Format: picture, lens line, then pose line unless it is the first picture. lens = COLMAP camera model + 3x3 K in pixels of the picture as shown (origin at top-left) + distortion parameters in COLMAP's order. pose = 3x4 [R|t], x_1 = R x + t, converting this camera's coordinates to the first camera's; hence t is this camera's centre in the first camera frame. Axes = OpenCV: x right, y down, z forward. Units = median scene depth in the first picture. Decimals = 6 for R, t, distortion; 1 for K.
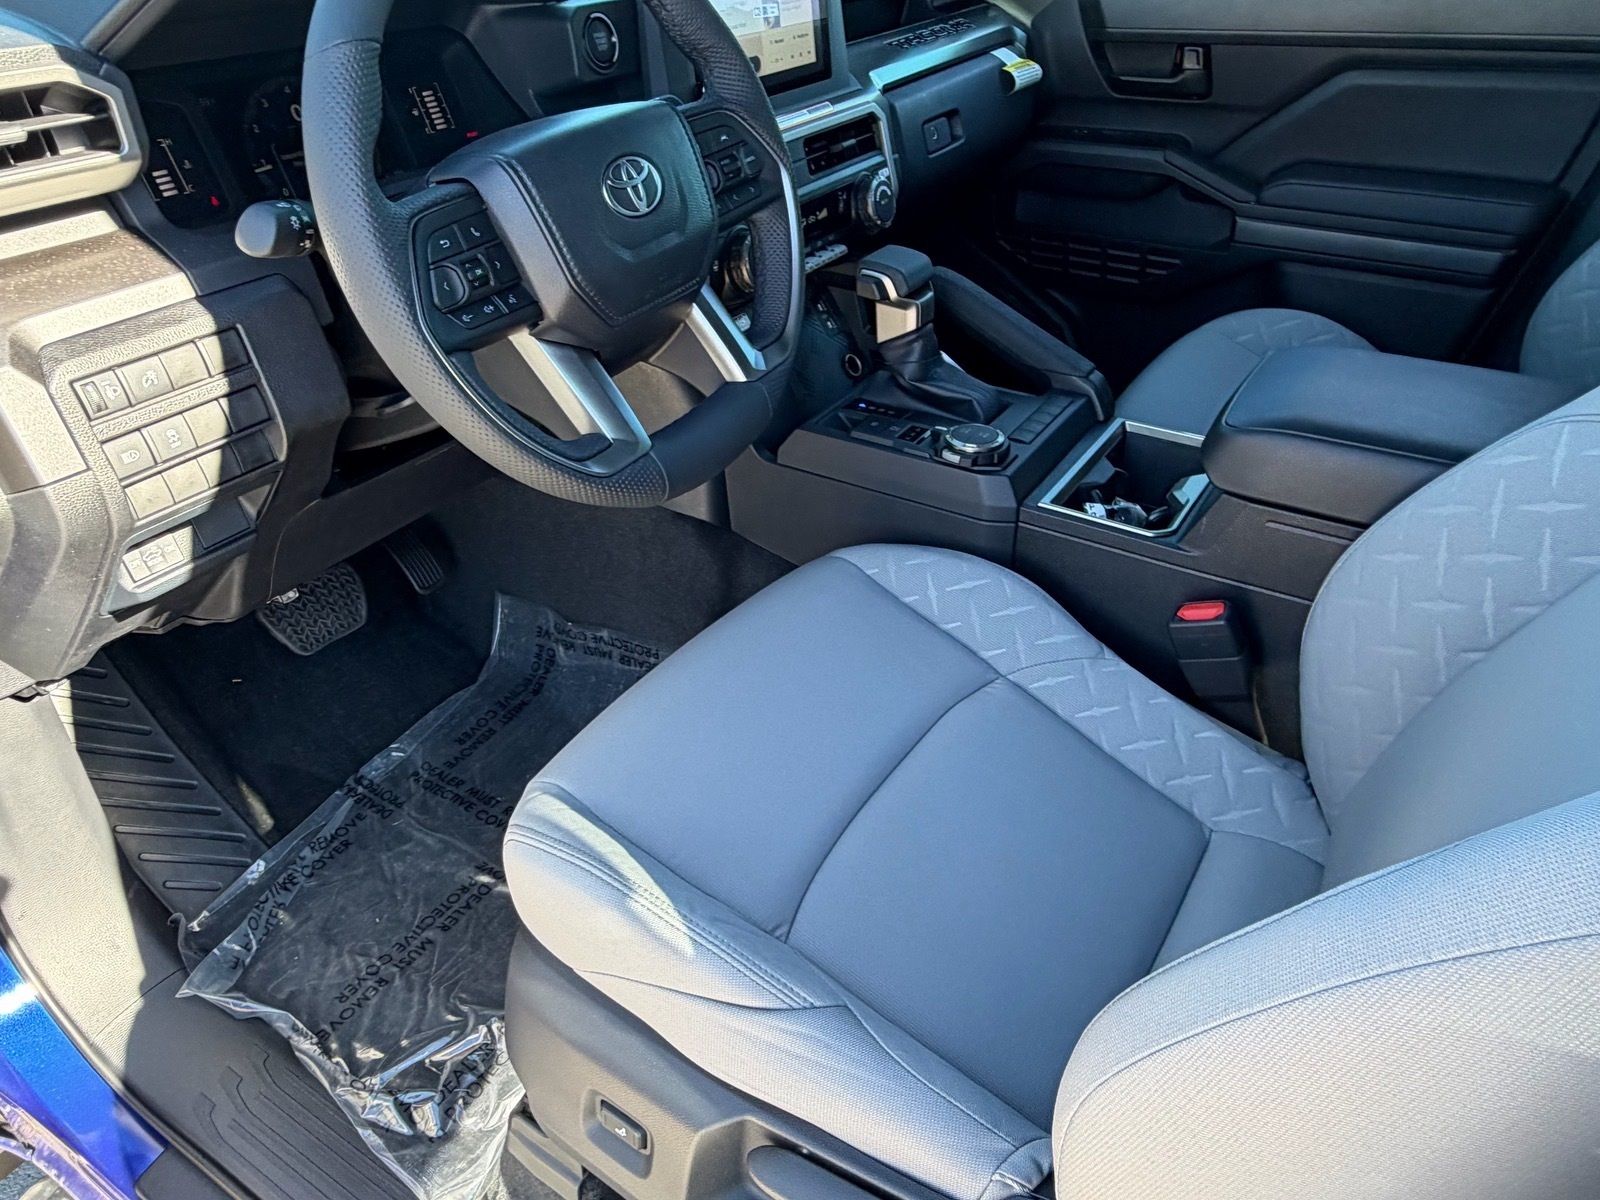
lens RADIAL K [[1127.6, 0, 780.6], [0, 1127.6, 619.1], [0, 0, 1]] dist [0.001574, 0.001159]
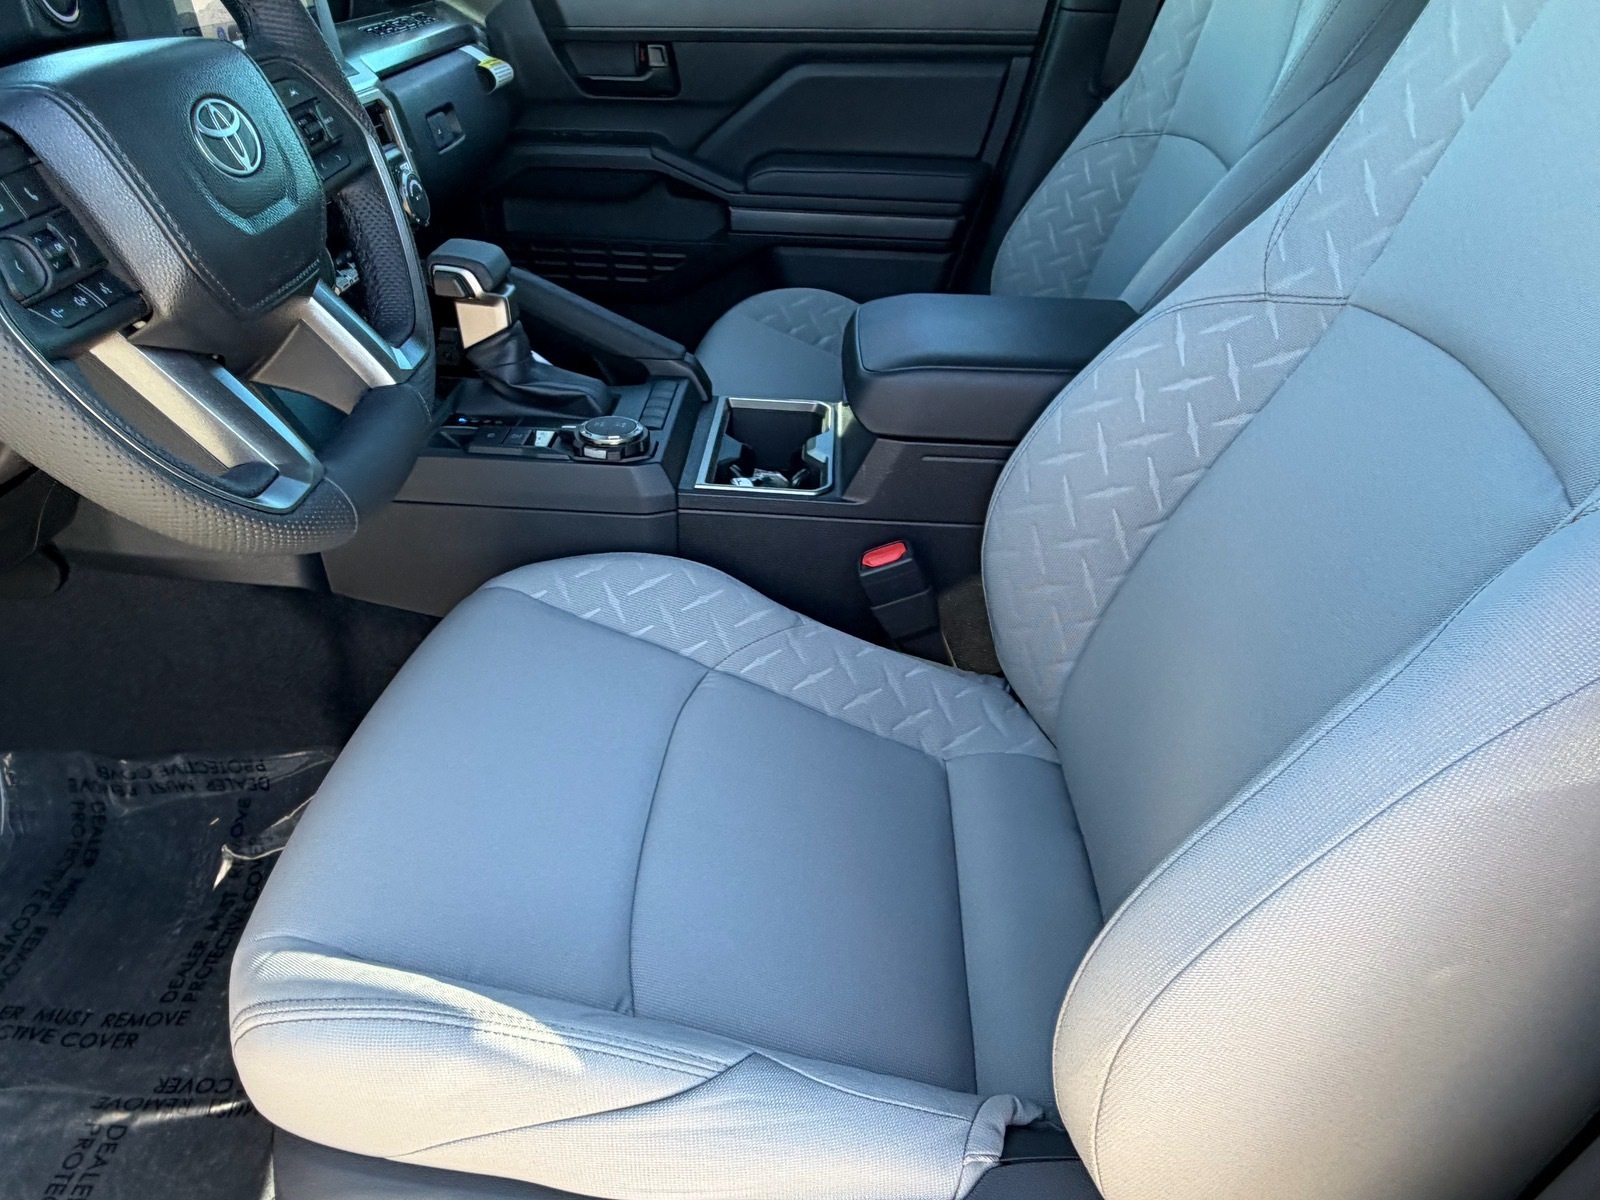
lens RADIAL K [[1123.9, 0, 792.5], [0, 1123.9, 621.5], [0, 0, 1]] dist [0.002441, 0.000478]
pose [[0.862100, -0.227467, 0.452815, -0.147053], [0.243570, 0.969602, 0.023344, 0.006192], [-0.444360, 0.090167, 0.891299, 0.120423]]
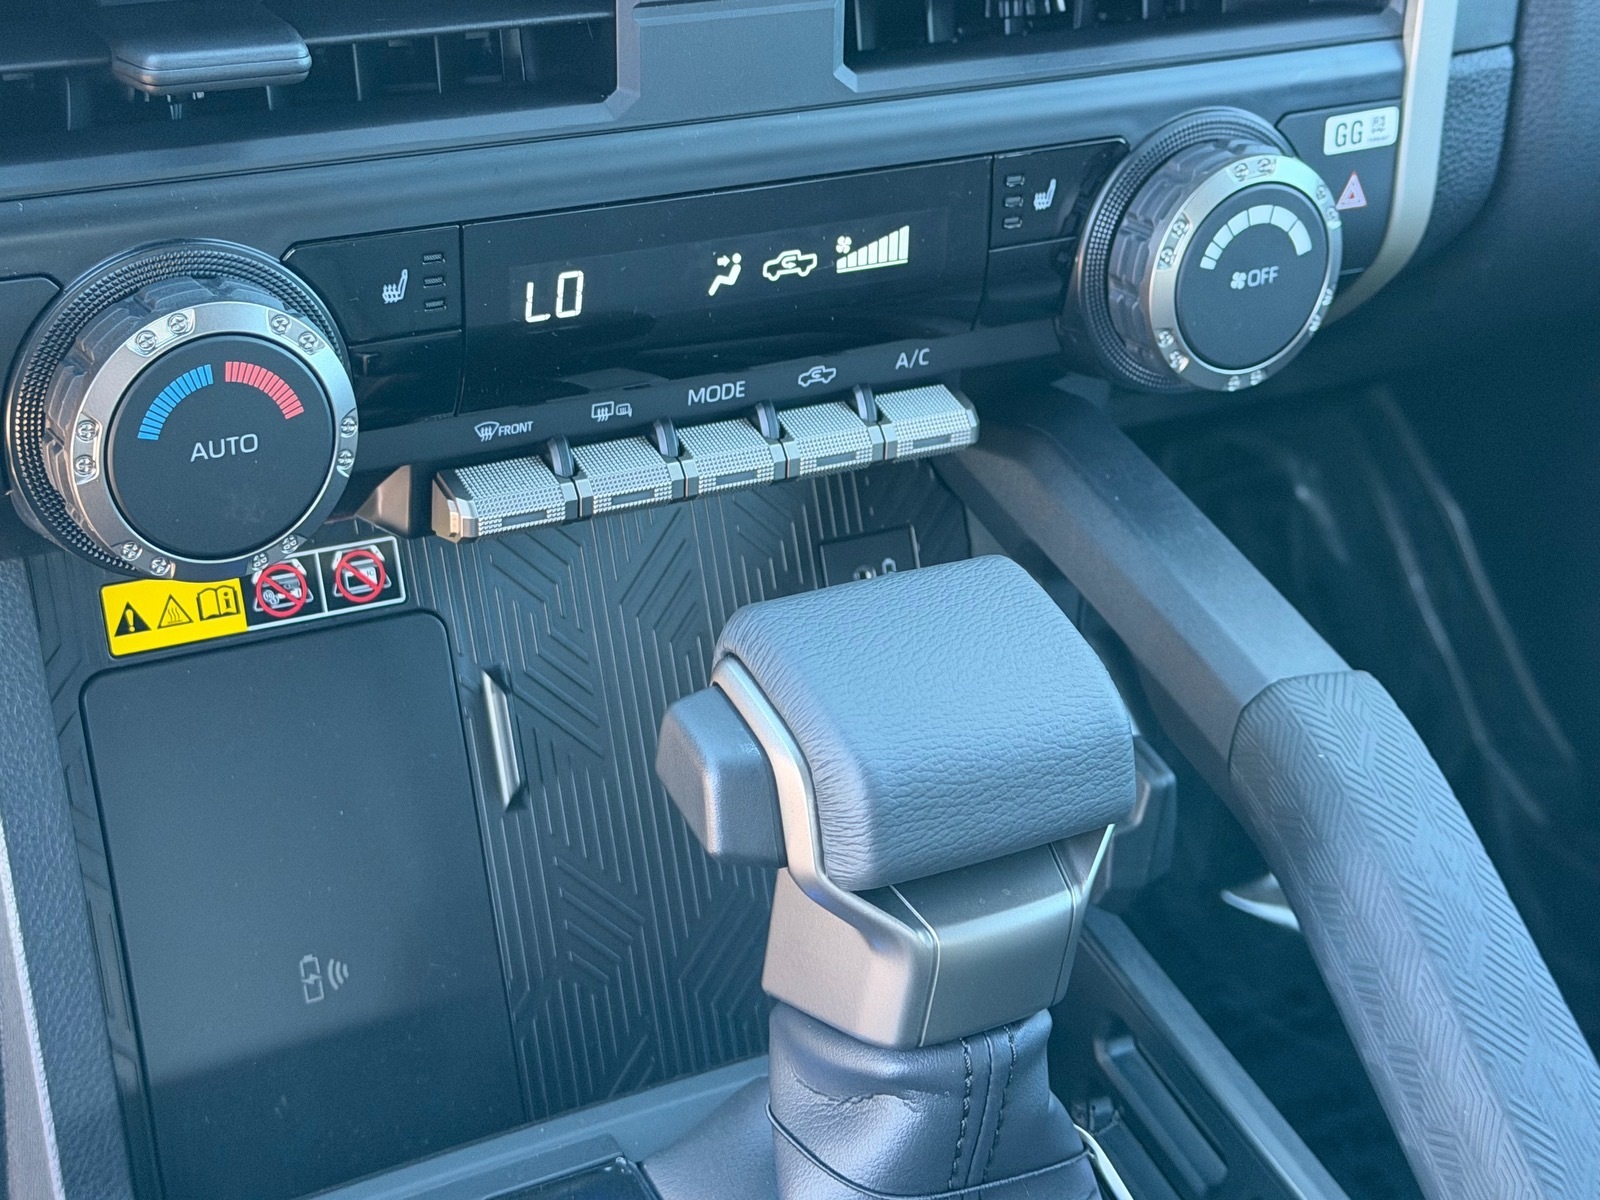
lens RADIAL K [[2770.5, 0, 797.2], [0, 2770.5, 592.5], [0, 0, 1]] dist [0.133185, -0.035798]
pose [[0.869420, 0.392835, -0.299650, 0.216675], [-0.394697, 0.917040, 0.057027, -0.351006], [0.297194, 0.068690, 0.952343, 0.556611]]
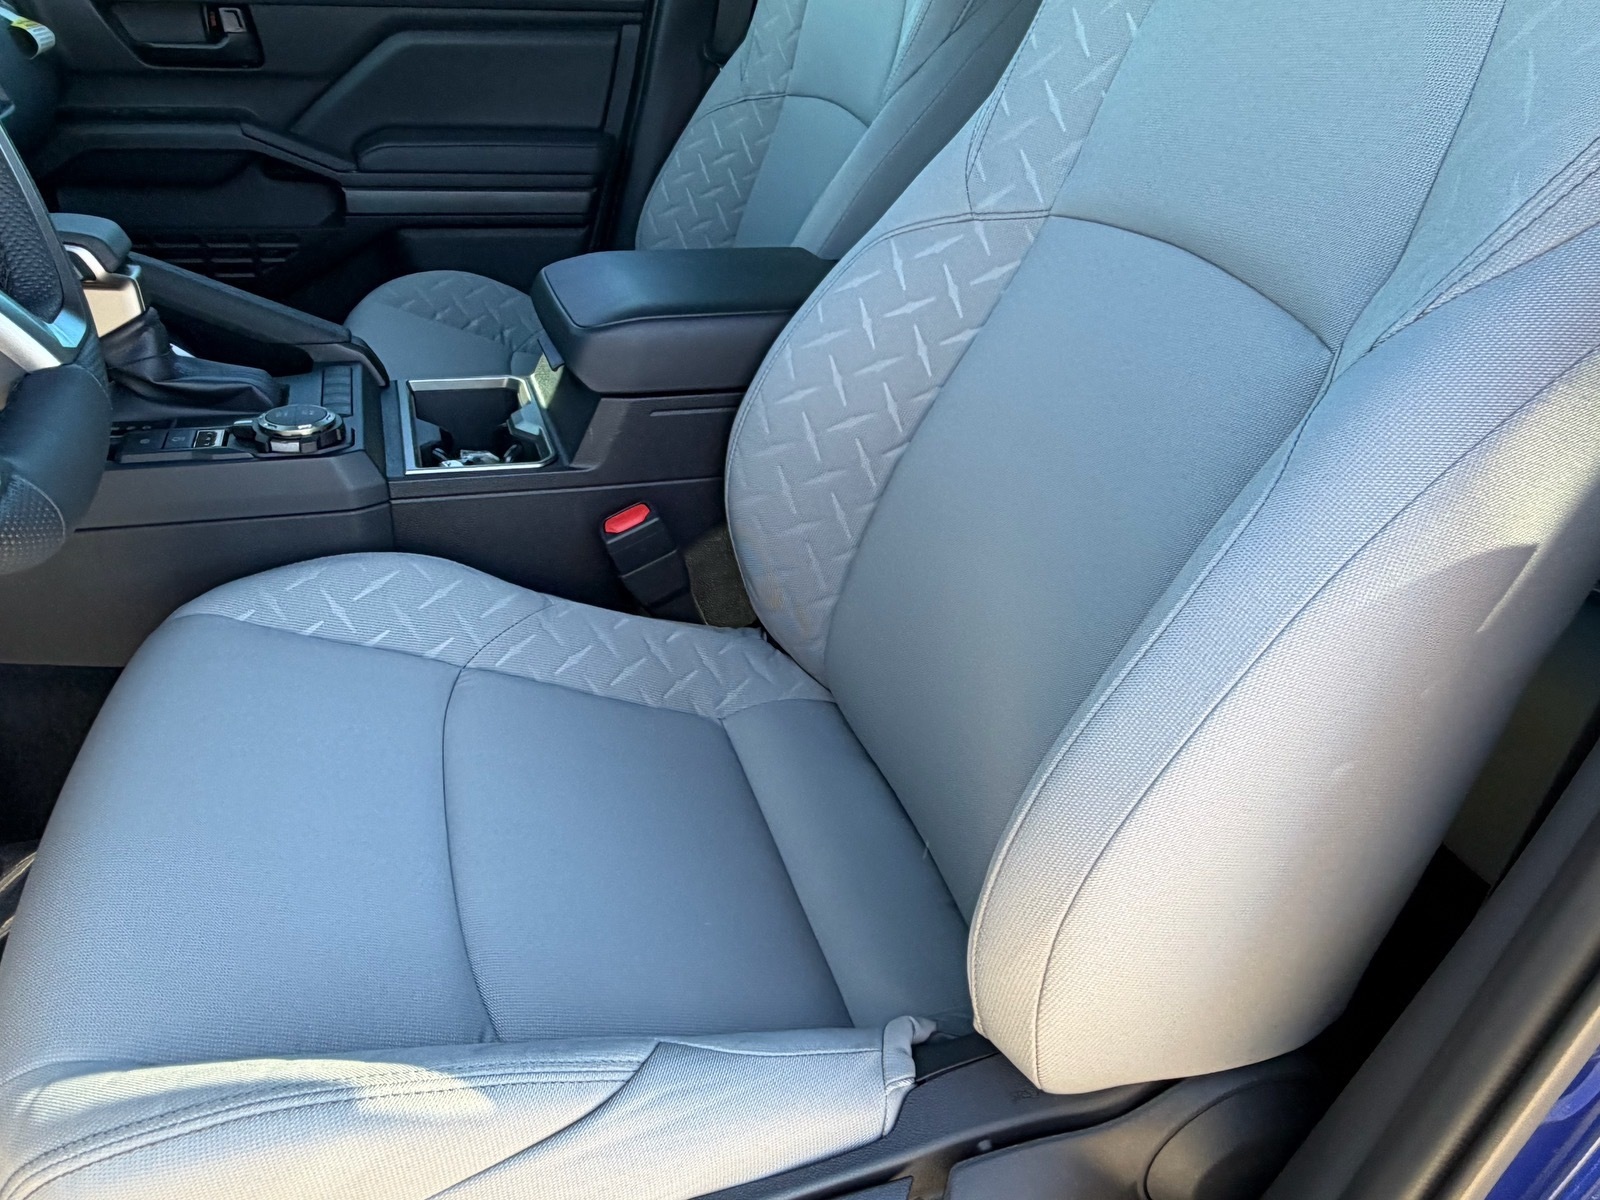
lens RADIAL K [[1118.1, 0, 778.5], [0, 1118.1, 617.0], [0, 0, 1]] dist [0.003207, 0.000659]
pose [[0.630571, -0.347825, 0.693828, -0.209353], [0.376802, 0.918731, 0.118123, 0.004986], [-0.678528, 0.186951, 0.710387, 0.209517]]
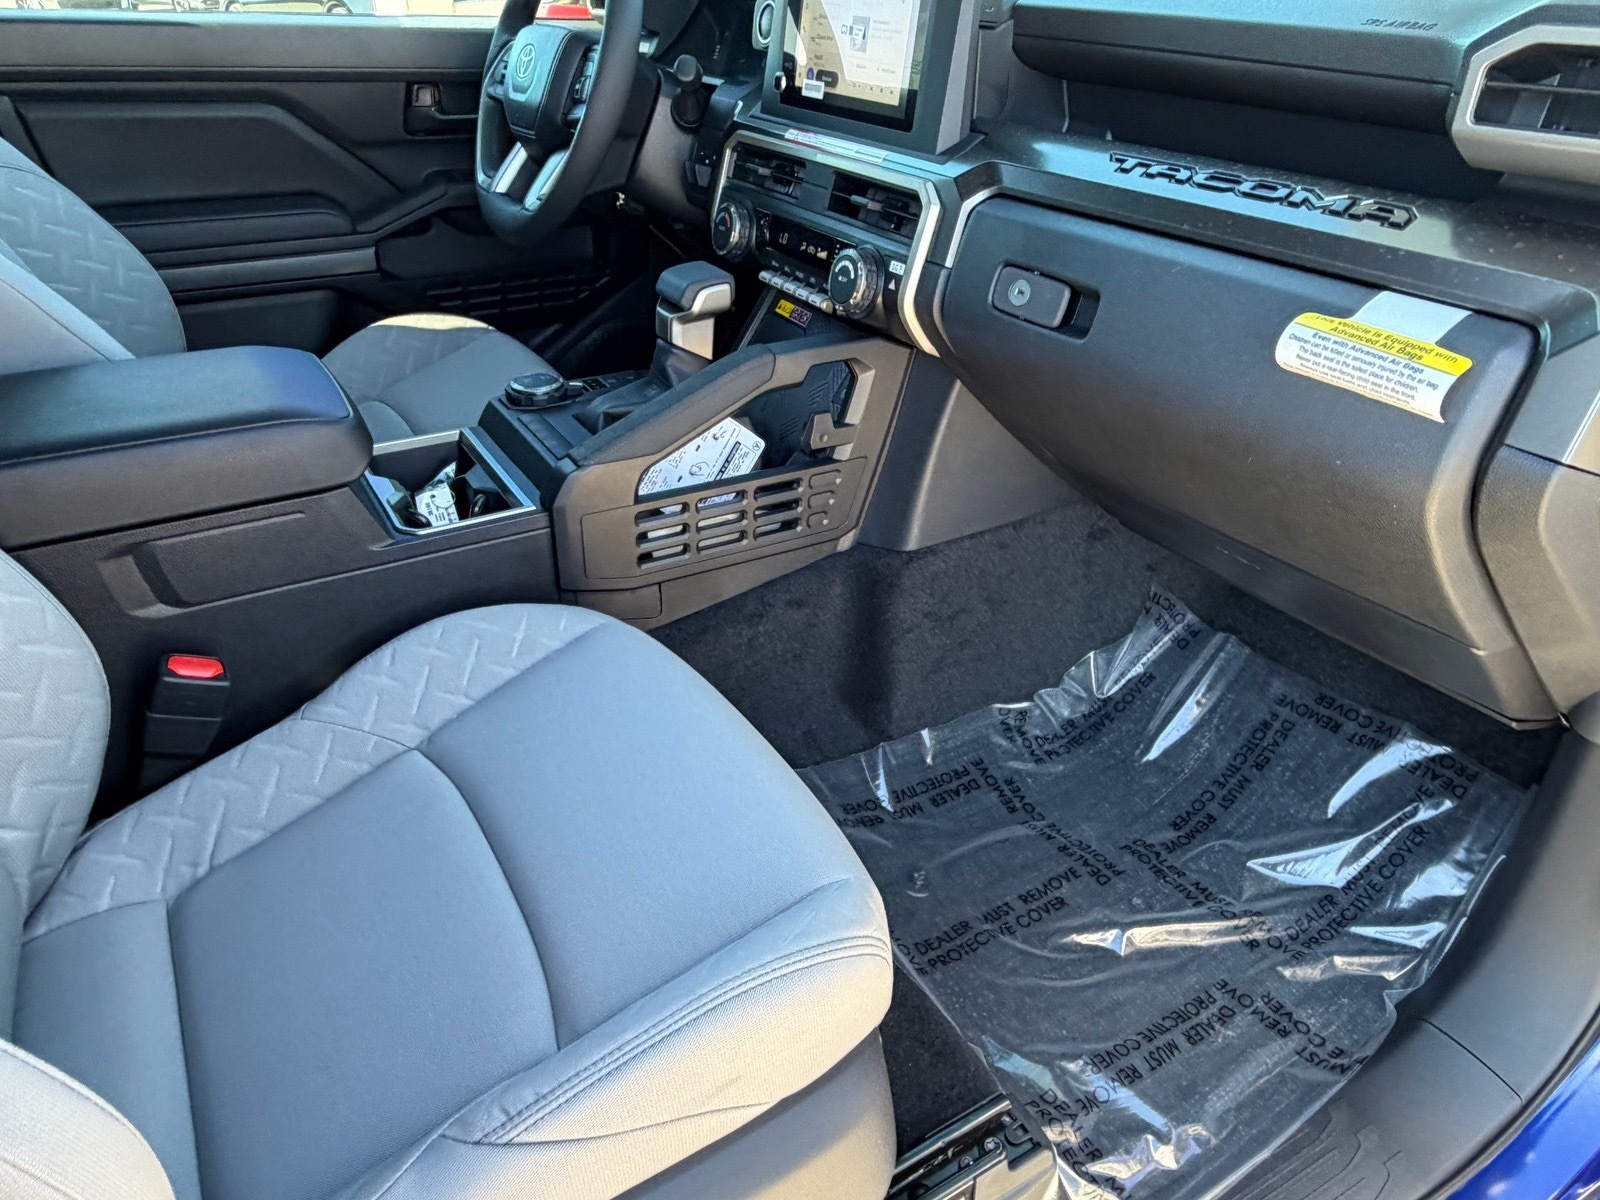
lens RADIAL K [[1123.9, 0, 792.5], [0, 1123.9, 621.5], [0, 0, 1]] dist [0.002441, 0.000478]
pose [[-0.458134, 0.470308, -0.754270, 0.953069], [-0.500316, 0.564943, 0.656143, -0.841804], [0.734709, 0.677975, -0.023517, 1.300409]]
